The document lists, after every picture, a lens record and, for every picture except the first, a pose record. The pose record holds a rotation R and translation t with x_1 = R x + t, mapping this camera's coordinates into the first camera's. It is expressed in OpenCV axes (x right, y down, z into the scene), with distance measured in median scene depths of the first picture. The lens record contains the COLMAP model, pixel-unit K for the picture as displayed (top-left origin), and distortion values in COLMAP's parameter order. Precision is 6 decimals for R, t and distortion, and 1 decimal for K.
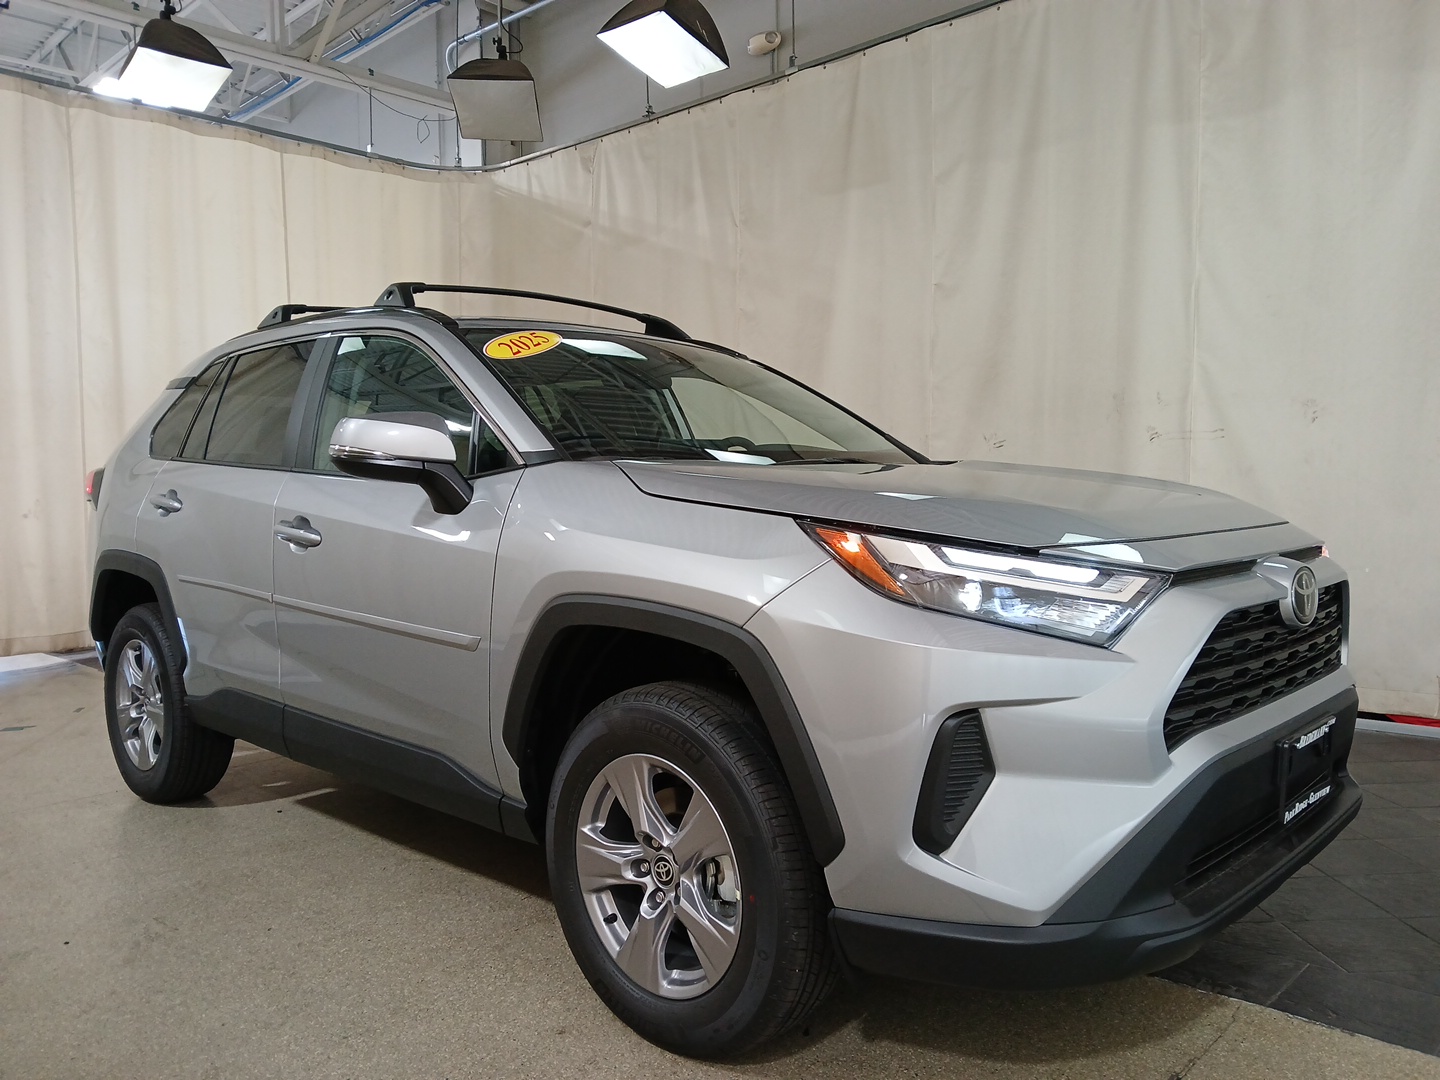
lens RADIAL K [[1114.9, 0, 721.4], [0, 1114.9, 541.9], [0, 0, 1]] dist [0.034120, -0.079368]
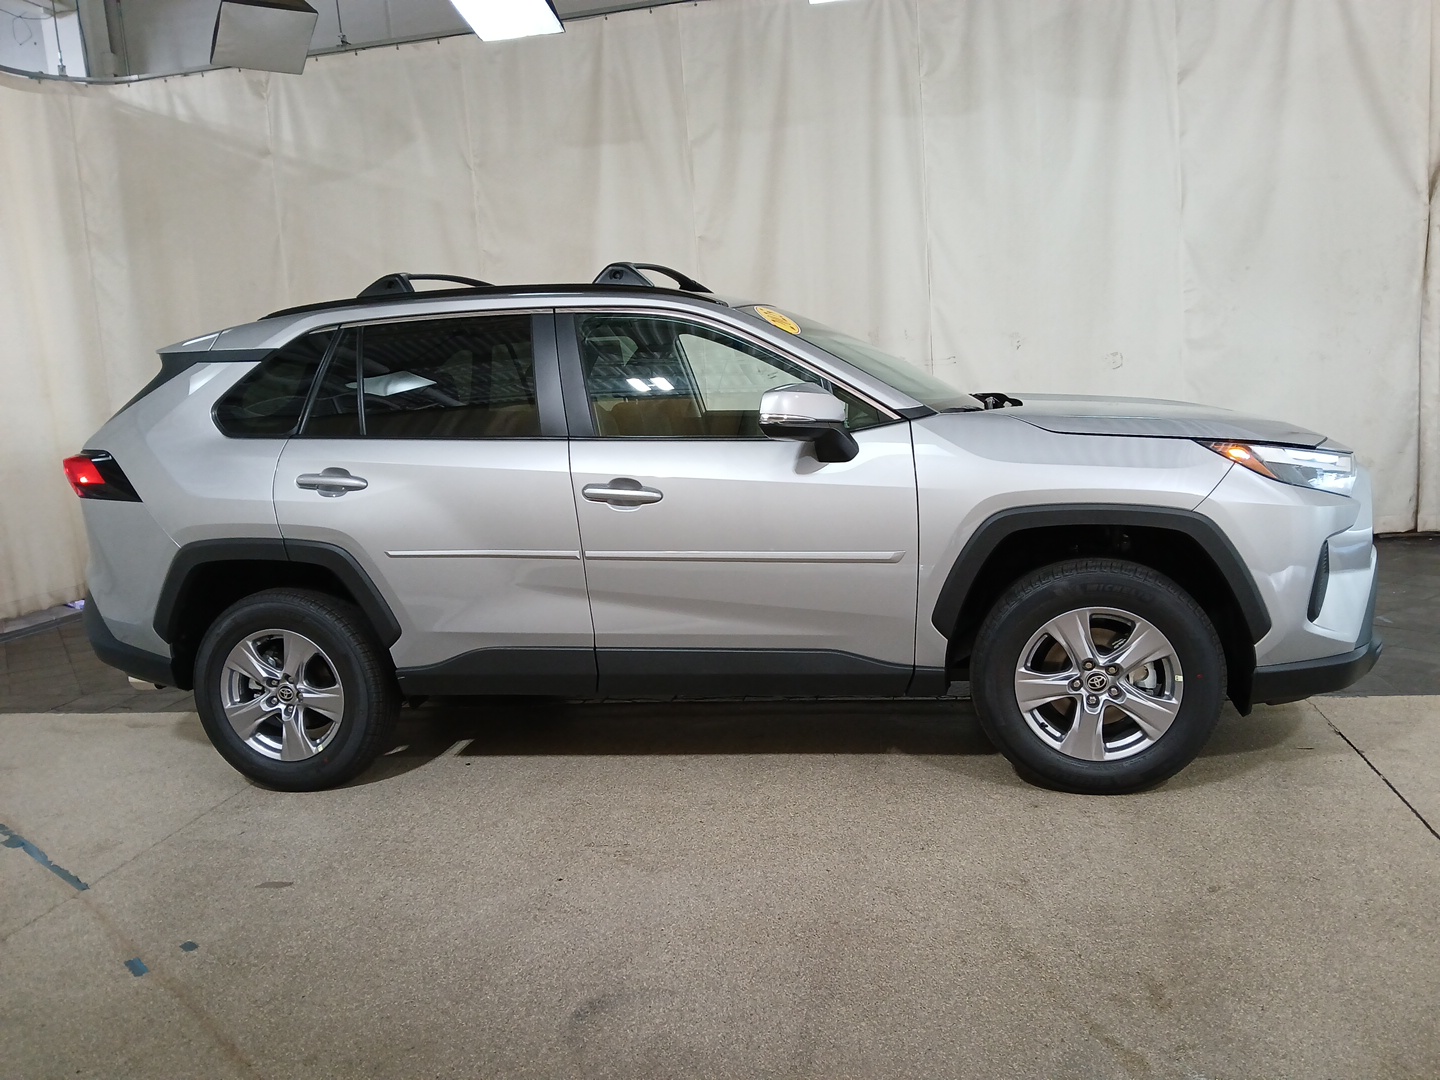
lens RADIAL K [[1114.9, 0, 726.6], [0, 1114.9, 538.3], [0, 0, 1]] dist [0.034120, -0.079368]
pose [[0.853472, -0.122077, 0.506639, -0.703655], [0.086343, 0.991864, 0.093544, -0.047821], [-0.513937, -0.036093, 0.857068, -0.019119]]
